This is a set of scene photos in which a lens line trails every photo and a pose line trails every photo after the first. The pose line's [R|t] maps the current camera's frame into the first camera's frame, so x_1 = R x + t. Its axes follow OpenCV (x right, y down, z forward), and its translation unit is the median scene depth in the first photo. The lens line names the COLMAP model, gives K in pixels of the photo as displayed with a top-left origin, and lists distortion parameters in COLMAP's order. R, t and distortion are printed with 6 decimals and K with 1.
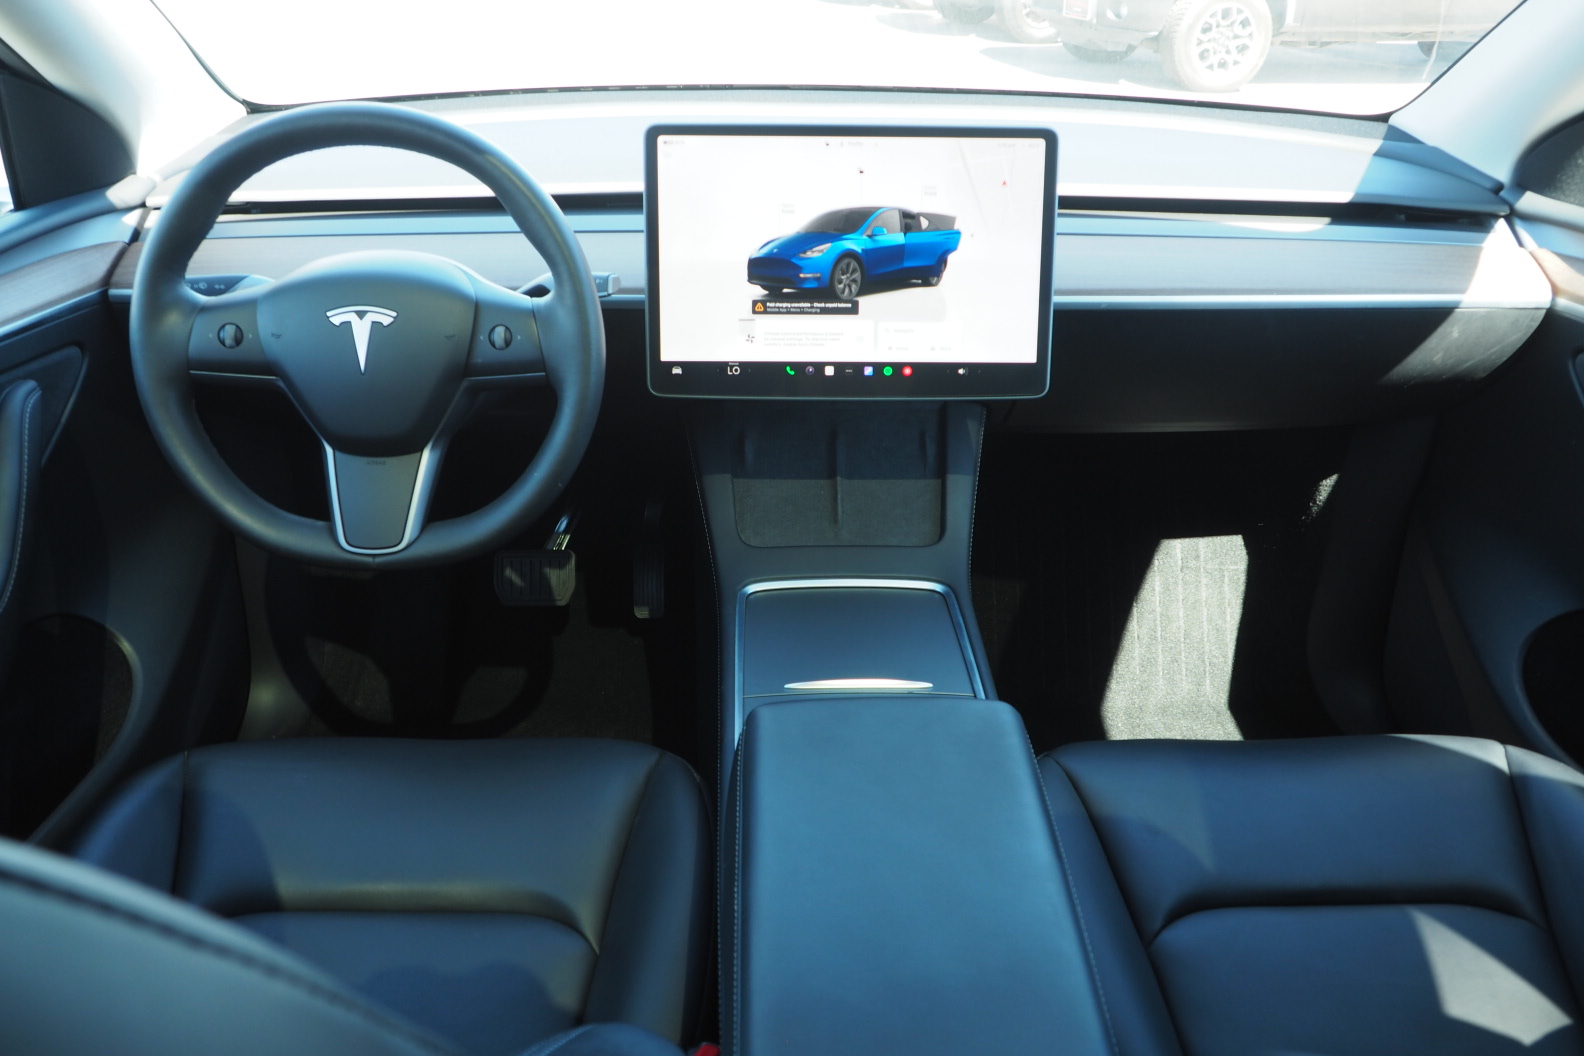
lens RADIAL K [[1191.2, 0, 795.1], [0, 1191.2, 523.8], [0, 0, 1]] dist [-0.029679, 0.042767]
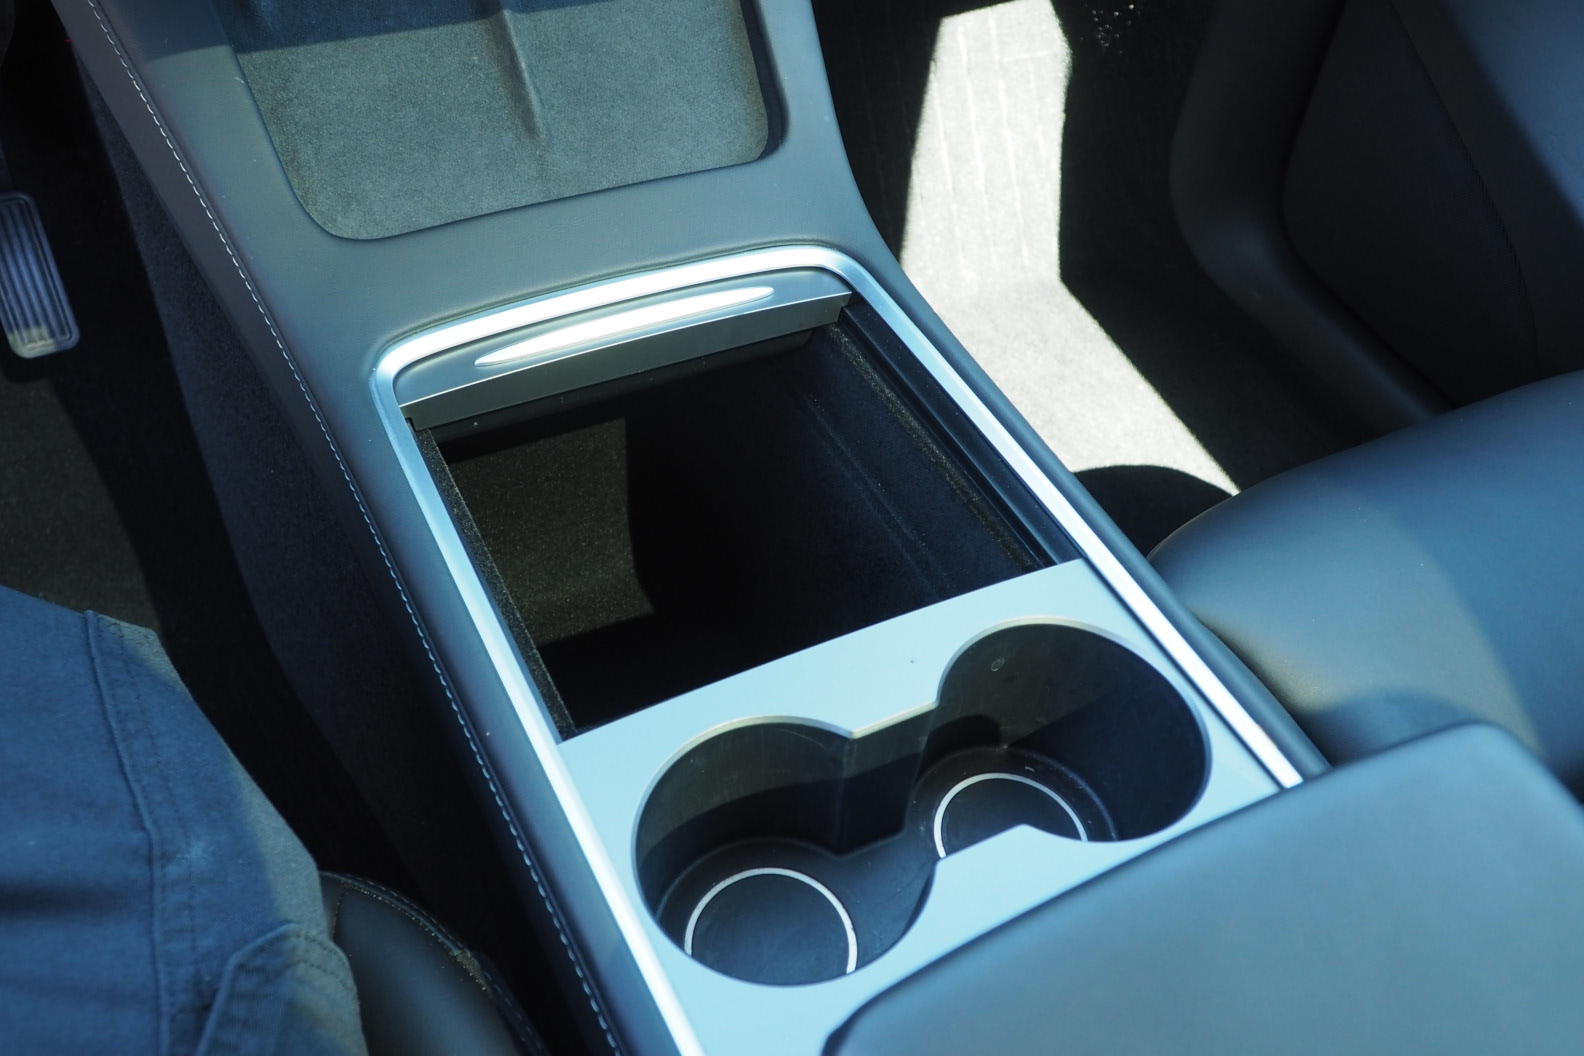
lens RADIAL K [[1393.8, 0, 777.2], [0, 1393.8, 530.2], [0, 0, 1]] dist [-0.027023, 0.013073]
pose [[0.909030, -0.259781, 0.325849, -0.092179], [0.123683, 0.914872, 0.384333, -0.056555], [-0.397953, -0.309068, 0.863777, 0.595909]]
